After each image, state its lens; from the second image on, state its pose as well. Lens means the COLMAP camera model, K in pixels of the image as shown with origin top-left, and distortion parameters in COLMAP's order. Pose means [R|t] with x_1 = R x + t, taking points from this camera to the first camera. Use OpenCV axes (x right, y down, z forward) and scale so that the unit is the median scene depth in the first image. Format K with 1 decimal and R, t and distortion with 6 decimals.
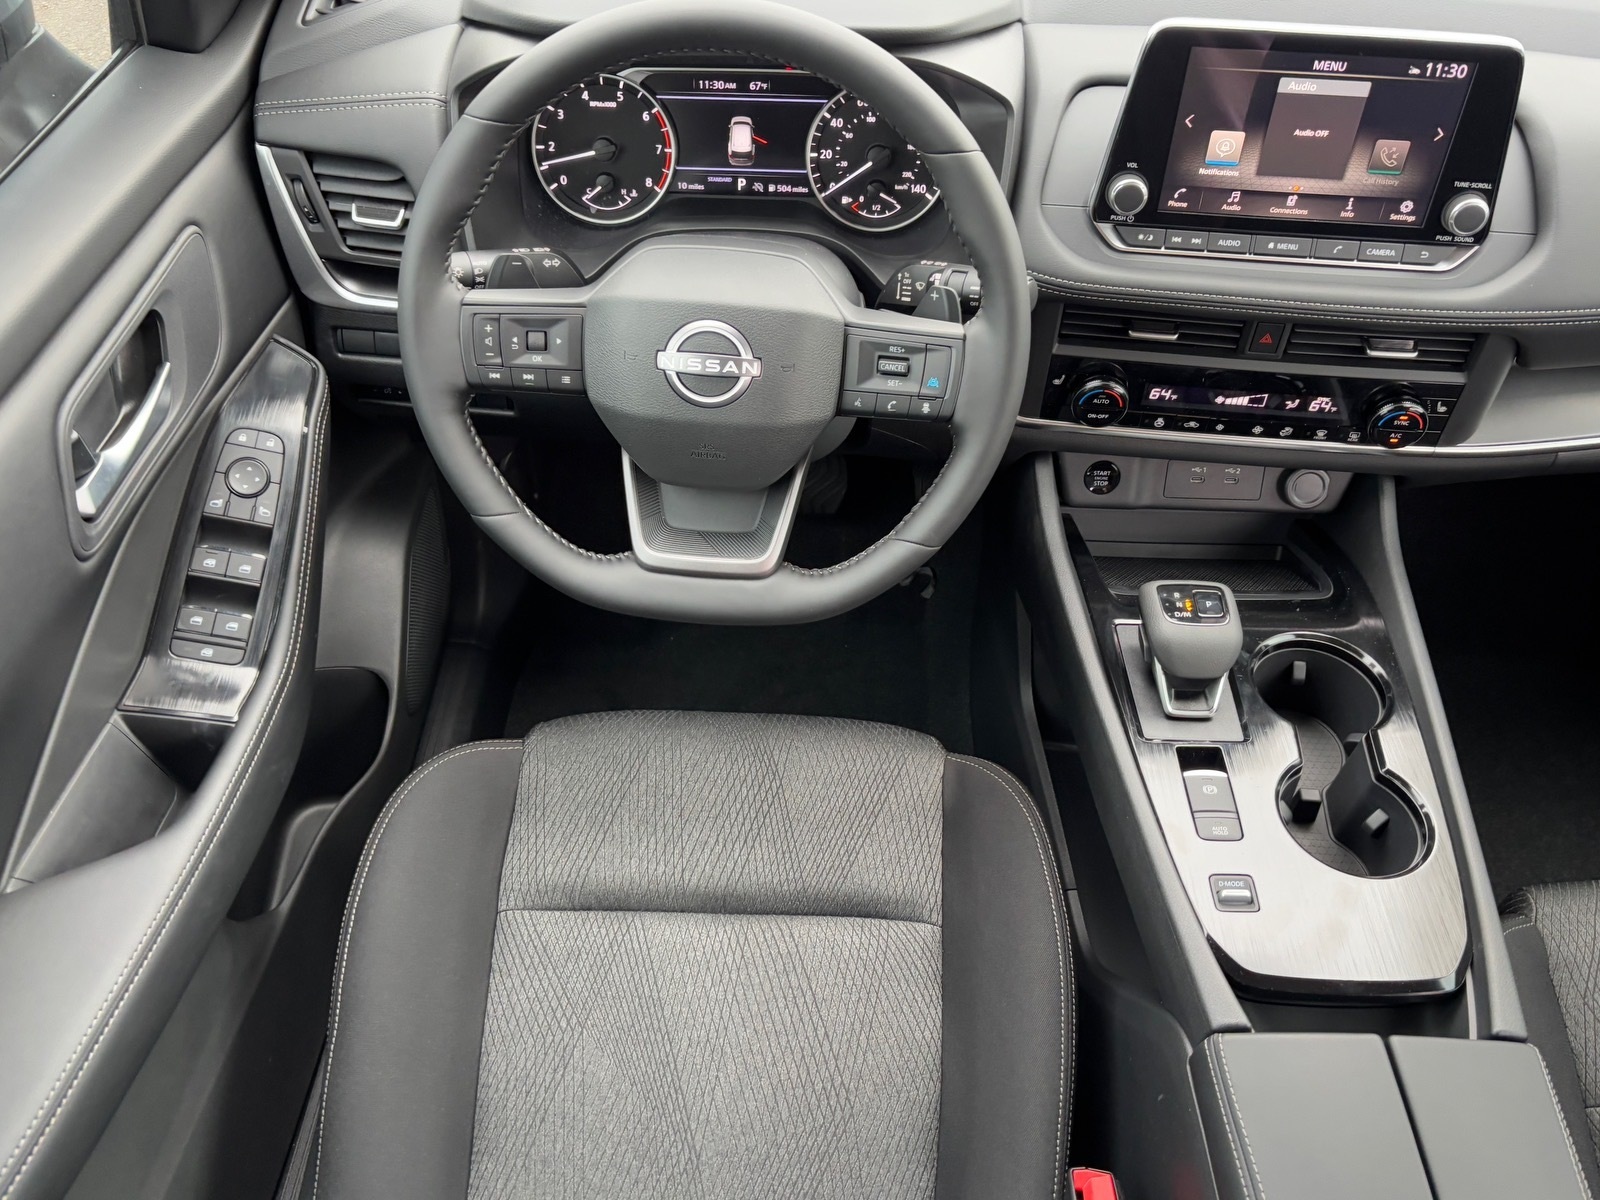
lens RADIAL K [[1319.1, 0, 807.5], [0, 1319.1, 610.5], [0, 0, 1]] dist [0.025582, -0.028348]
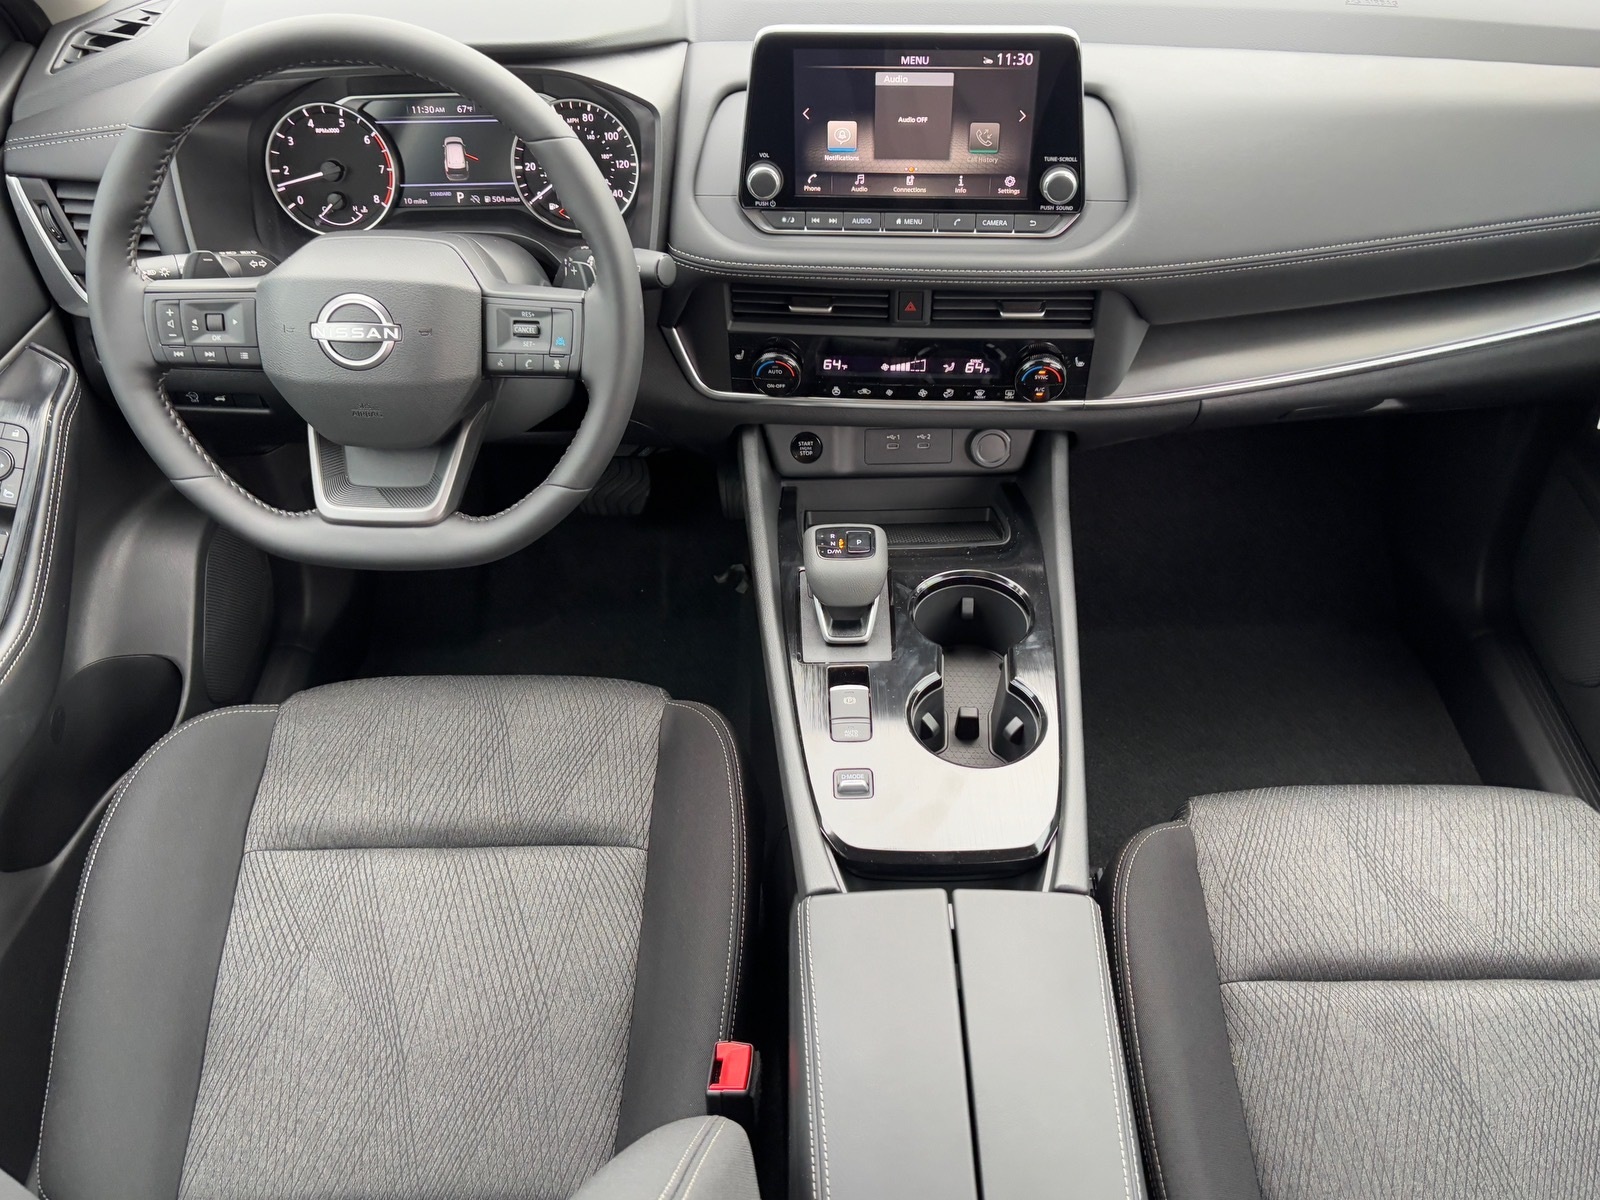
lens RADIAL K [[1319.1, 0, 810.2], [0, 1319.1, 618.9], [0, 0, 1]] dist [0.025582, -0.028348]
pose [[0.999054, -0.042347, -0.009850, 0.255587], [0.041784, 0.997786, -0.051734, 0.109436], [0.012019, 0.051274, 0.998612, -0.100980]]
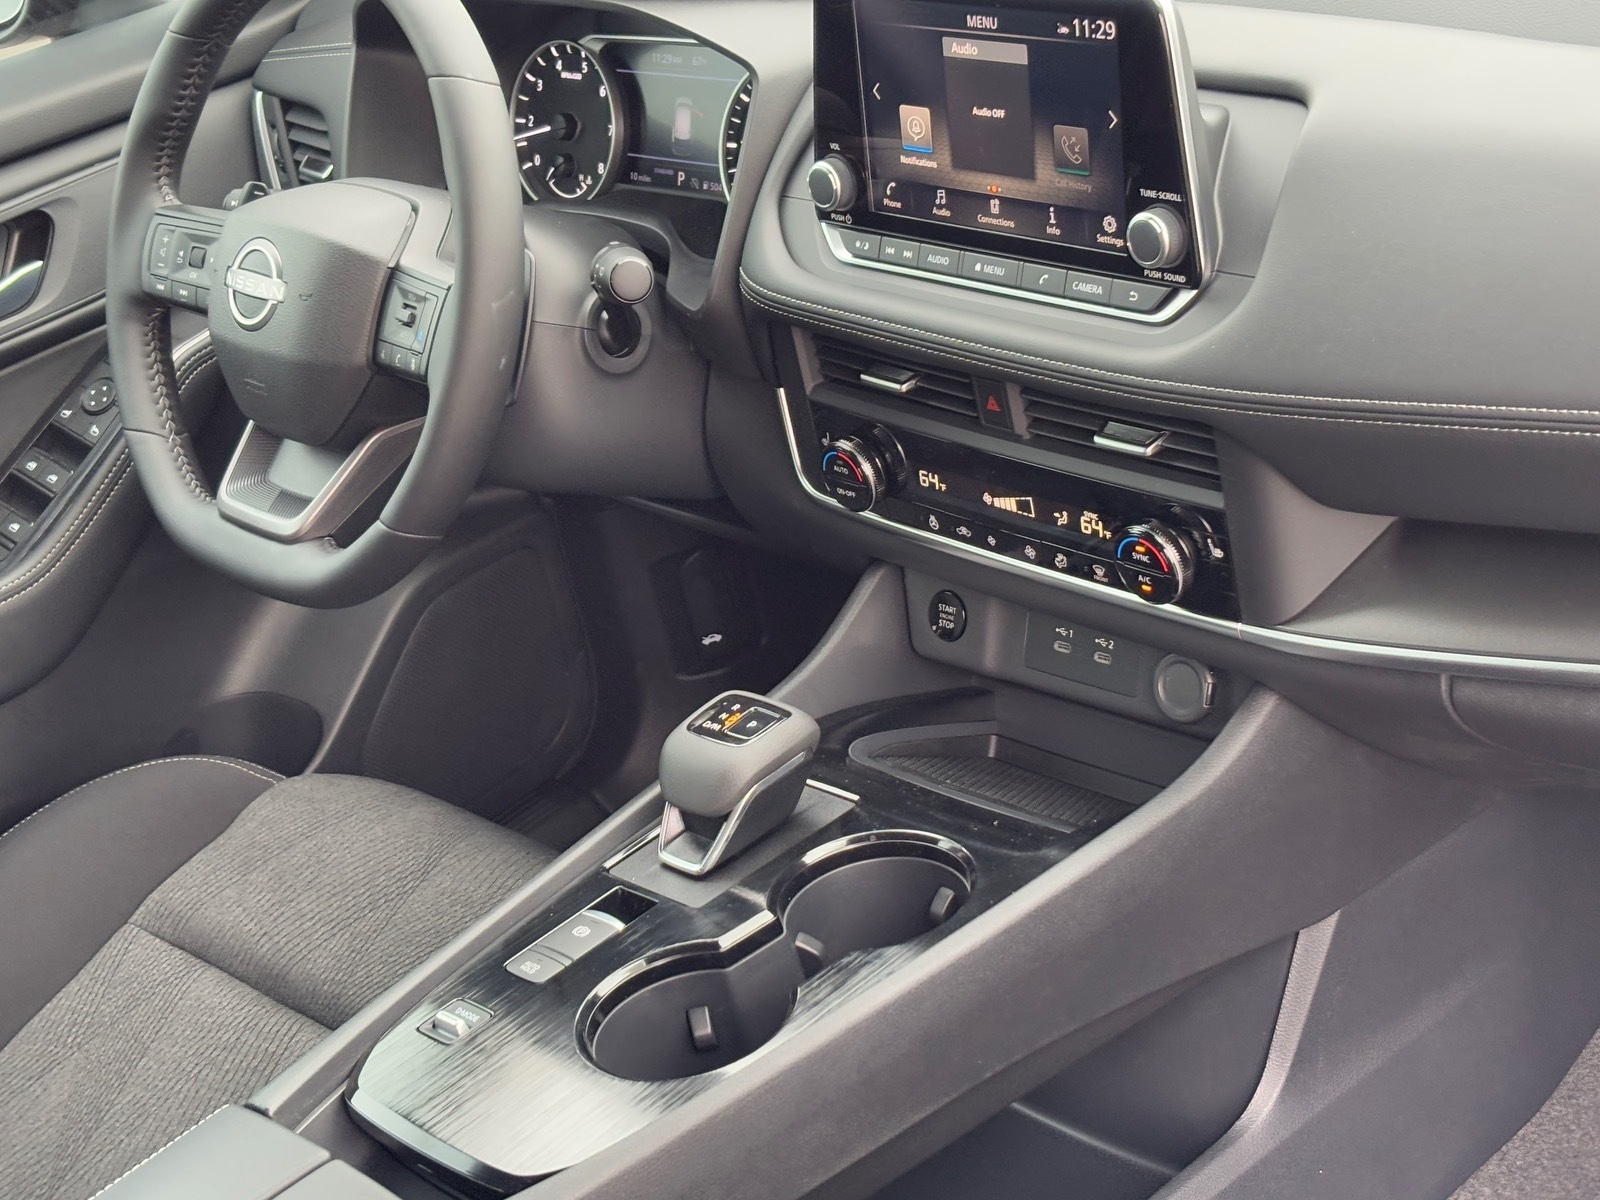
lens RADIAL K [[2582.7, 0, 796.4], [0, 2582.7, 615.1], [0, 0, 1]] dist [0.179323, 0.000000]
pose [[0.699753, 0.174031, -0.692863, 1.203557], [-0.346291, 0.930940, -0.115905, 0.088005], [0.624842, 0.321037, 0.711693, 0.006518]]
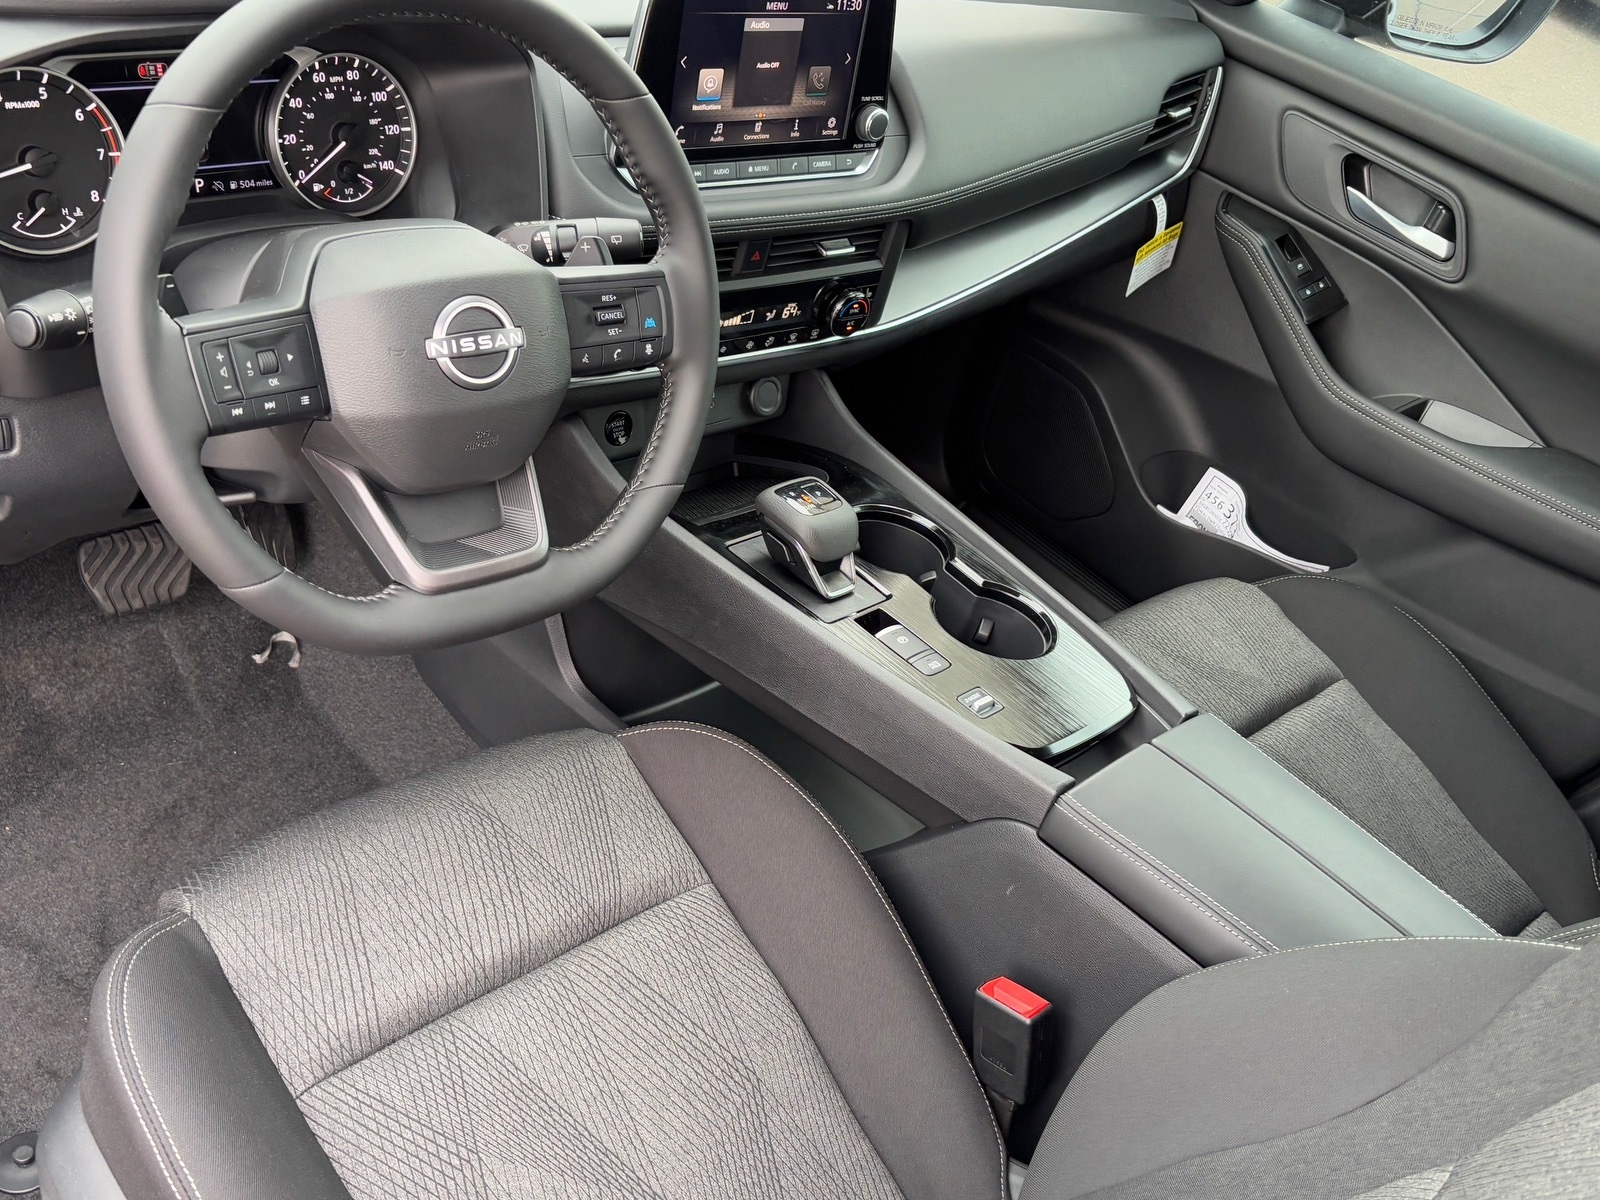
lens RADIAL K [[1595.5, 0, 791.8], [0, 1595.5, 610.7], [0, 0, 1]] dist [0.017904, 0.000000]
pose [[0.691288, -0.297276, 0.658595, -0.571846], [0.338848, 0.938388, 0.067899, -0.009874], [-0.638203, 0.176226, 0.749428, 0.045829]]
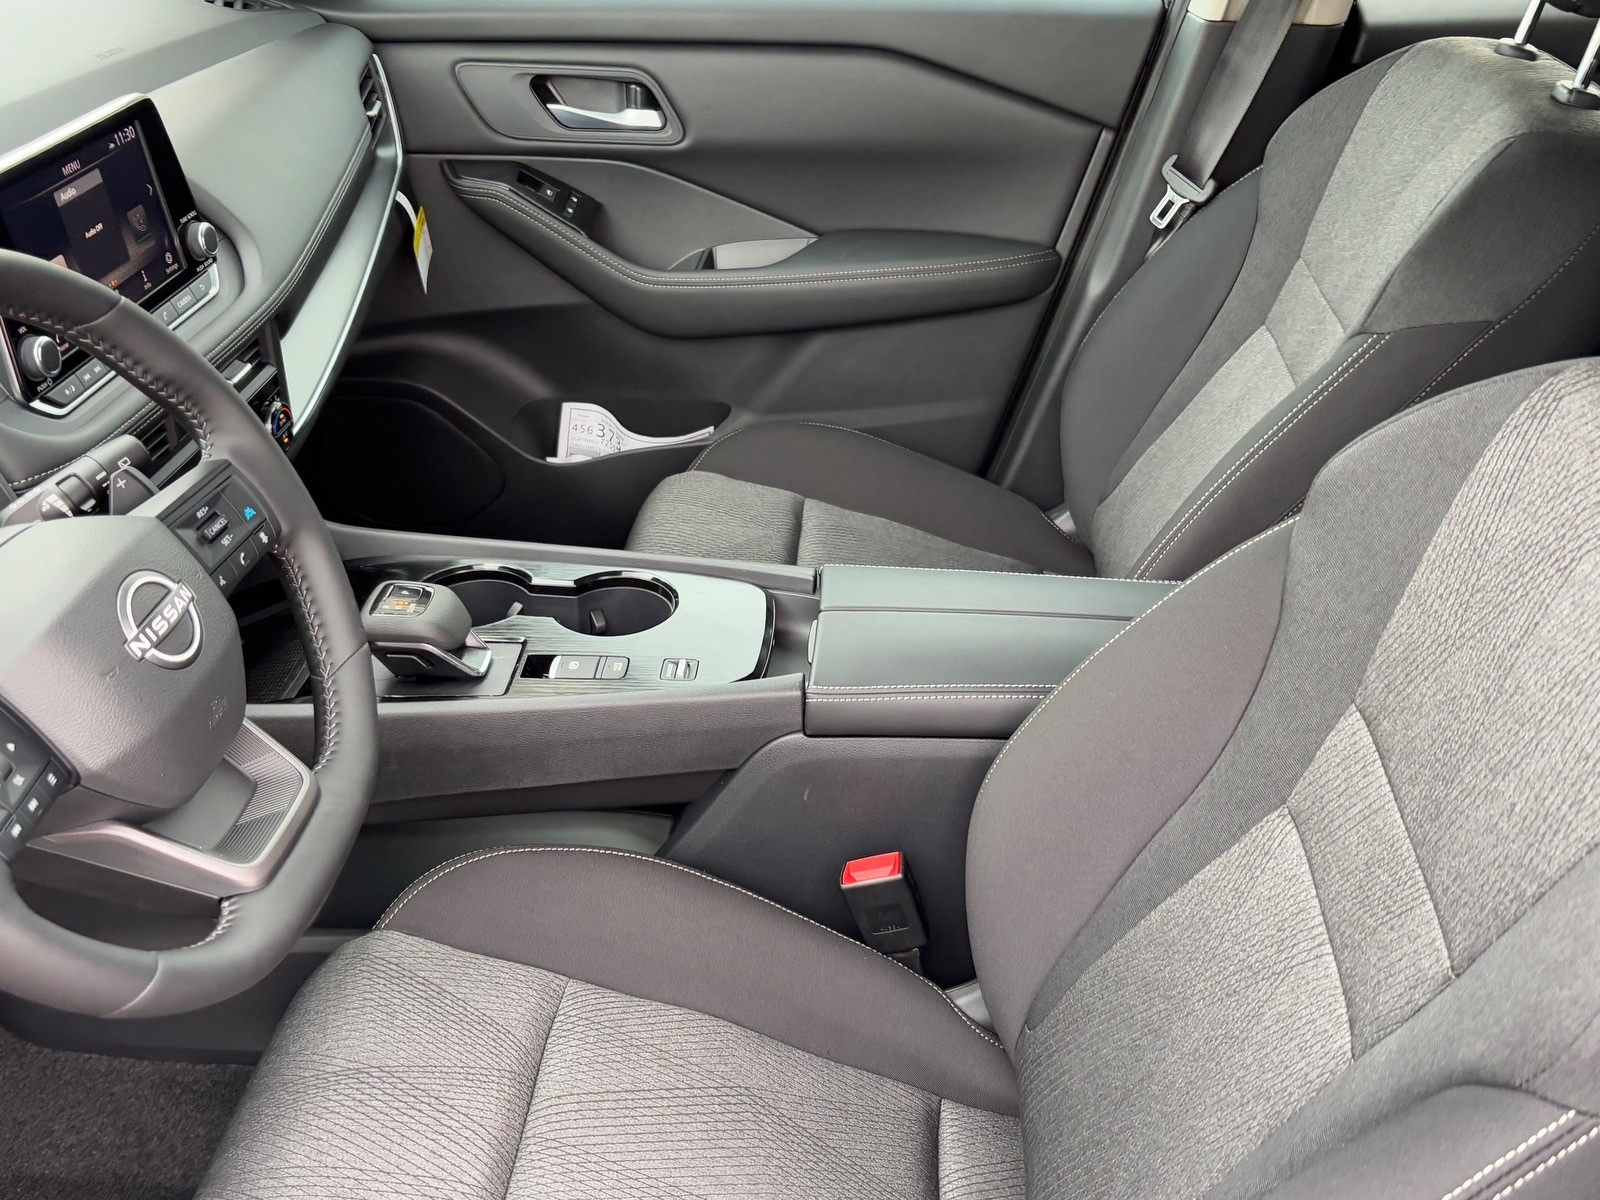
lens RADIAL K [[1595.5, 0, 814.8], [0, 1595.5, 618.6], [0, 0, 1]] dist [0.017904, 0.000000]
pose [[0.039359, -0.548087, 0.835495, -0.711190], [0.716620, 0.598185, 0.358651, -0.202761], [-0.696352, 0.584616, 0.416314, 0.245436]]
